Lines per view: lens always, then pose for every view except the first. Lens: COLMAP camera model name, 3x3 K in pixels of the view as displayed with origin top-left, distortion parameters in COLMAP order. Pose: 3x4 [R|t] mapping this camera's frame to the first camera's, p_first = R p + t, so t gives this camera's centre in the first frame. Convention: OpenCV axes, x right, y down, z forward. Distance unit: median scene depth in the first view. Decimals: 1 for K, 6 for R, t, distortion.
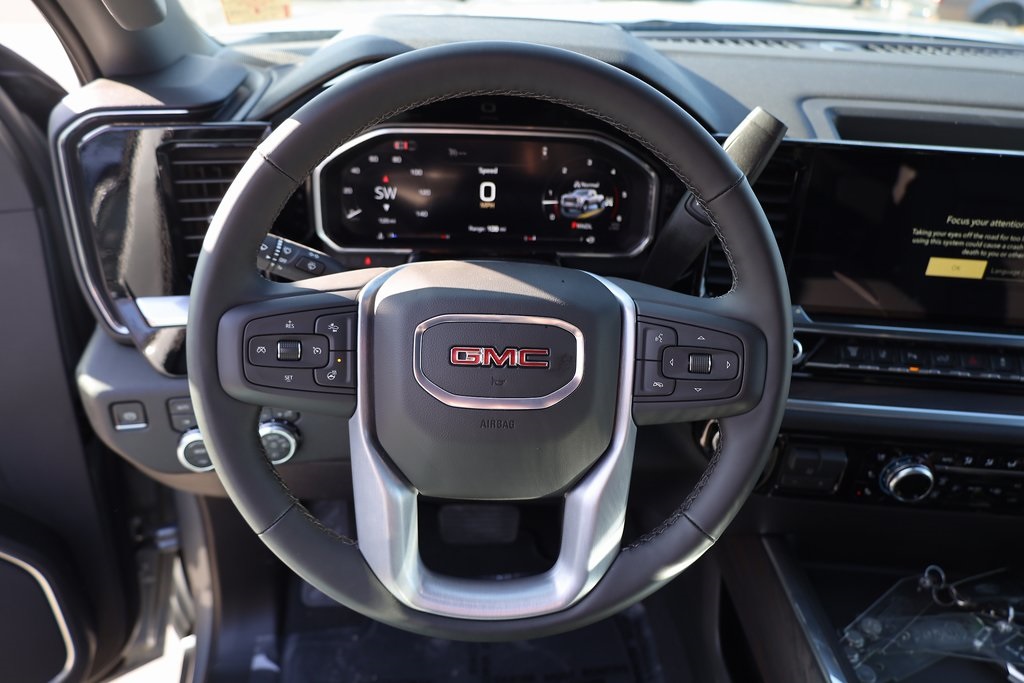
lens RADIAL K [[705.0, 0, 501.6], [0, 705.0, 340.2], [0, 0, 1]] dist [-0.002572, -0.004856]
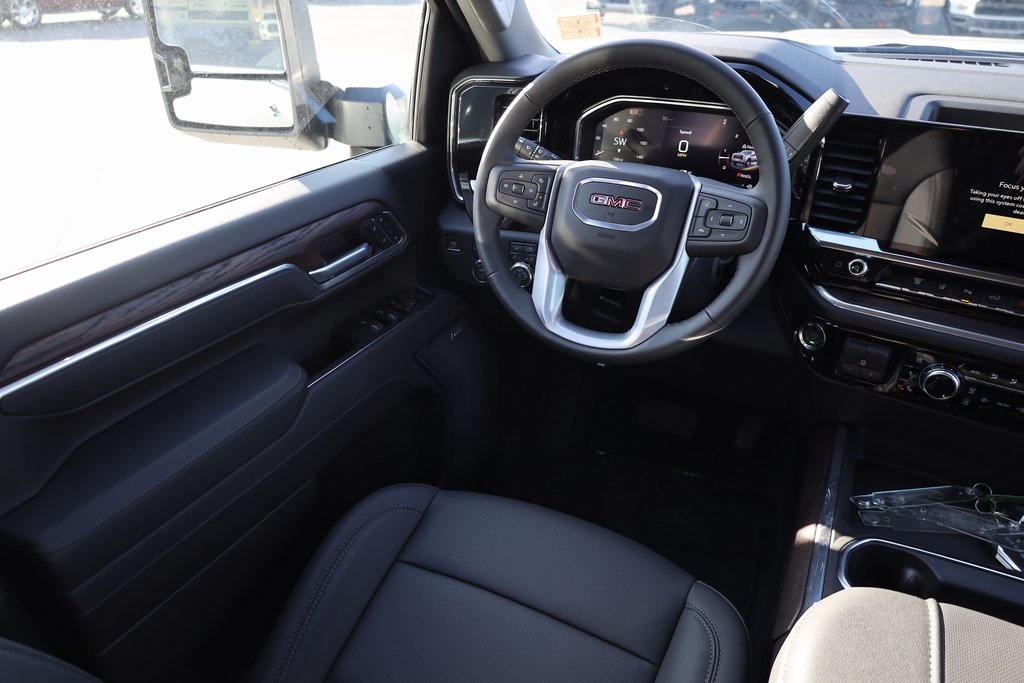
lens RADIAL K [[705.0, 0, 516.6], [0, 705.0, 341.9], [0, 0, 1]] dist [-0.002572, -0.004856]
pose [[0.871531, 0.202415, -0.446612, 0.476703], [-0.224535, 0.974460, 0.003484, 0.306565], [0.435910, 0.097244, 0.894721, -0.531643]]
